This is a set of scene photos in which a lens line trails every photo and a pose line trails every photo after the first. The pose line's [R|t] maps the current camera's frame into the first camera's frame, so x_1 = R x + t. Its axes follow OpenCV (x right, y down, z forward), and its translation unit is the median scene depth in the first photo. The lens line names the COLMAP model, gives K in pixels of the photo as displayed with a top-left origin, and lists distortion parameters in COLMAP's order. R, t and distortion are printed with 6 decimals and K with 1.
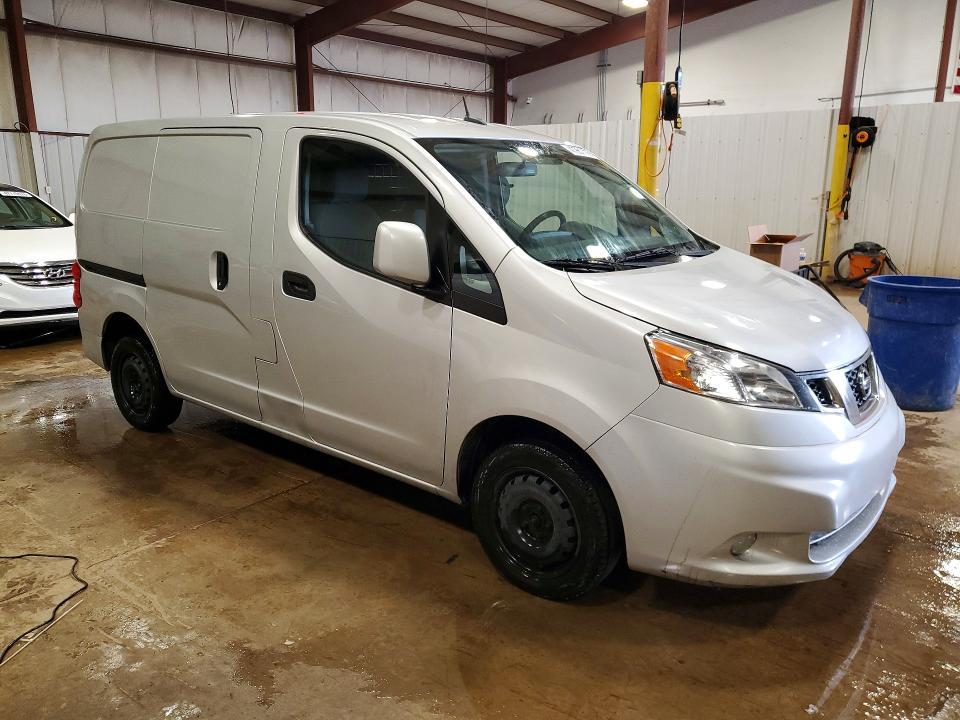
lens RADIAL K [[774.3, 0, 474.2], [0, 774.3, 363.5], [0, 0, 1]] dist [0.039182, 0.001503]
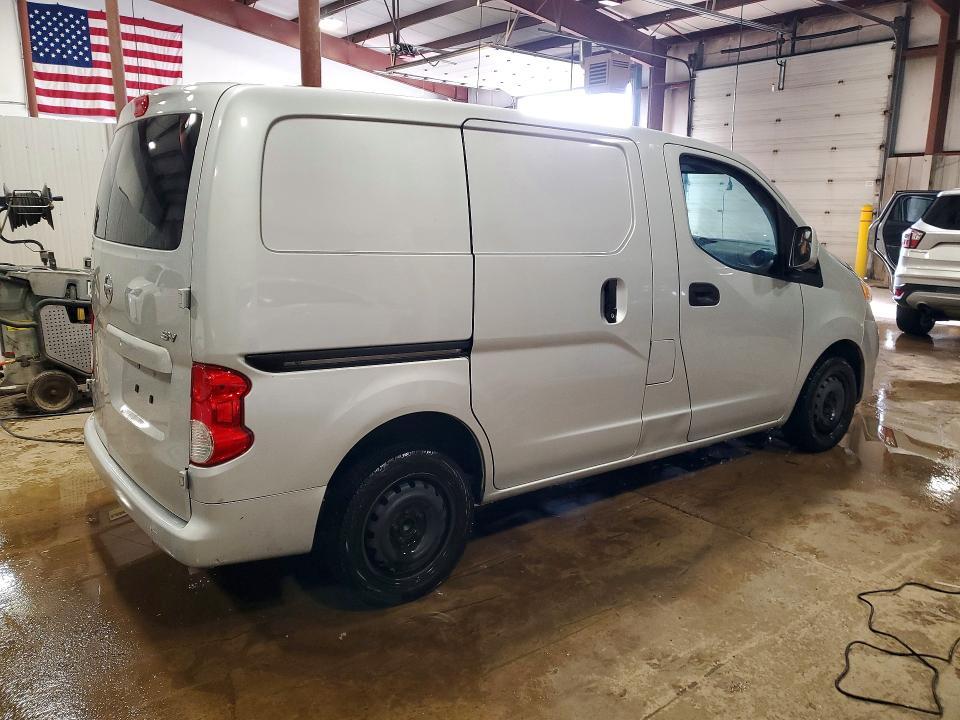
lens RADIAL K [[774.3, 0, 473.4], [0, 774.3, 359.2], [0, 0, 1]] dist [0.039182, 0.001503]
pose [[0.199686, -0.197661, 0.959717, -1.213741], [0.218766, 0.963713, 0.152966, -0.225408], [-0.955127, 0.179408, 0.235681, 0.980492]]
